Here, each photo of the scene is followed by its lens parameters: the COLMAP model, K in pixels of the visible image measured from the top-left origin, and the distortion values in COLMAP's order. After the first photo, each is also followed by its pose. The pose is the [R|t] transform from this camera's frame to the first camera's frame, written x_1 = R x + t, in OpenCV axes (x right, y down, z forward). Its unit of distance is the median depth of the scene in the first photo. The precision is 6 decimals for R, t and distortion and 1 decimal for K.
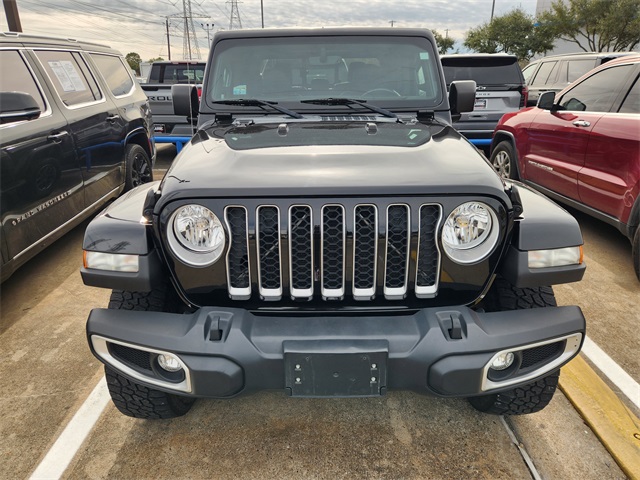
lens RADIAL K [[430.5, 0, 320.0], [0, 430.5, 240.0], [0, 0, 1]] dist [0.058623, 0.000898]
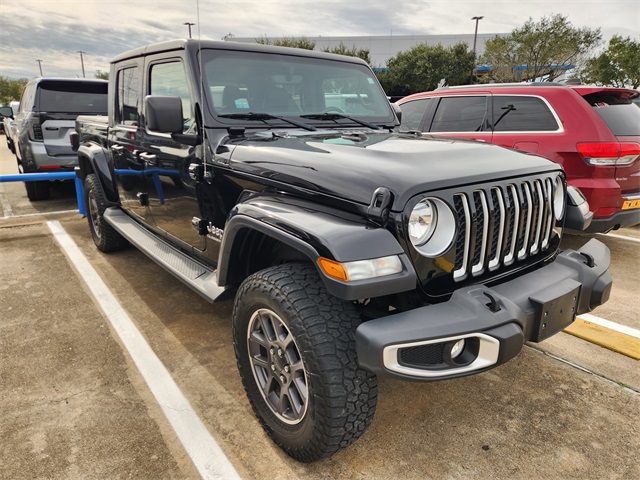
lens RADIAL K [[442.5, 0, 320.0], [0, 442.5, 240.0], [0, 0, 1]] dist [0.000480, -0.002248]
pose [[0.785858, -0.151219, 0.599634, -0.671046], [0.198506, 0.980013, -0.013010, -0.011434], [-0.585681, 0.129255, 0.800169, 0.177406]]
